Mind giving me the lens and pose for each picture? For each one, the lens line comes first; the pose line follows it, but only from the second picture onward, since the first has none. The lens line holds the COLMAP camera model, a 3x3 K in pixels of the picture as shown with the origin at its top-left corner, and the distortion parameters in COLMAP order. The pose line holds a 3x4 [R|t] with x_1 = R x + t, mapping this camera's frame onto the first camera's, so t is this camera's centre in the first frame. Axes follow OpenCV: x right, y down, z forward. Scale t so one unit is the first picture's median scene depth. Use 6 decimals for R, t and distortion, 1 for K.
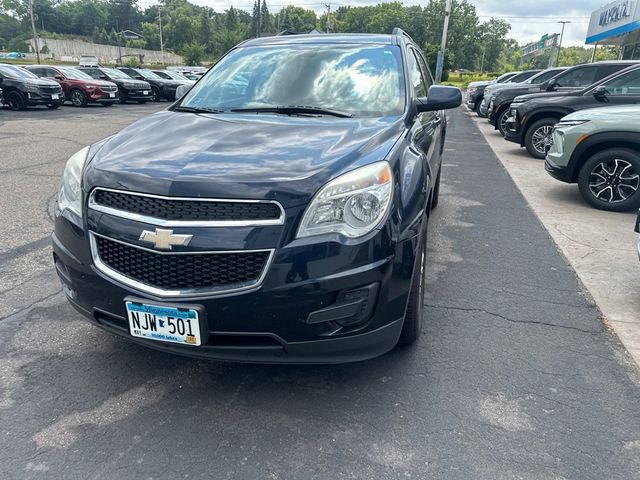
lens RADIAL K [[465.9, 0, 330.6], [0, 465.9, 238.2], [0, 0, 1]] dist [0.003867, -0.009820]
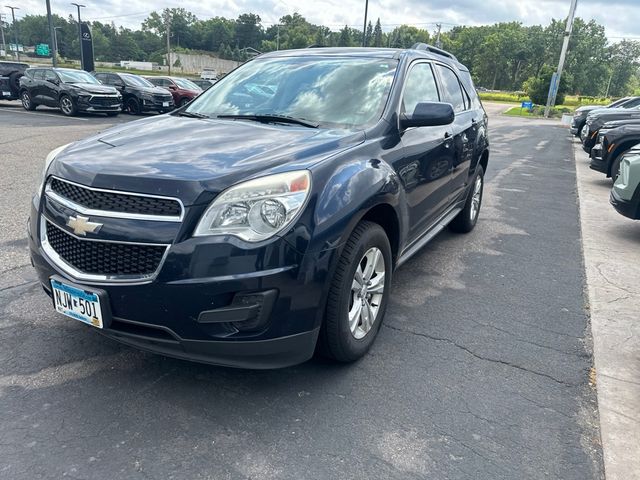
lens RADIAL K [[465.9, 0, 330.6], [0, 465.9, 238.2], [0, 0, 1]] dist [0.003867, -0.009820]
pose [[0.972834, 0.097695, -0.209881, 0.260111], [-0.104969, 0.994191, -0.023774, -0.002259], [0.206339, 0.045159, 0.977438, 0.035344]]
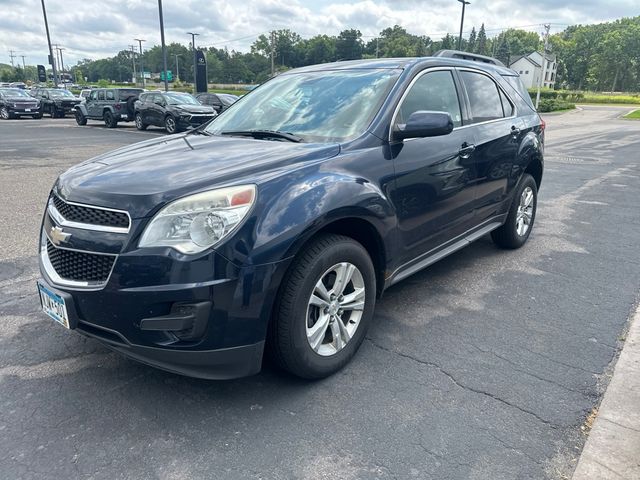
lens RADIAL K [[465.9, 0, 330.6], [0, 465.9, 238.2], [0, 0, 1]] dist [0.003867, -0.009820]
pose [[0.901782, 0.111018, -0.417690, 0.469850], [-0.131936, 0.991026, -0.021442, -0.034765], [0.411561, 0.074445, 0.908336, 0.114775]]
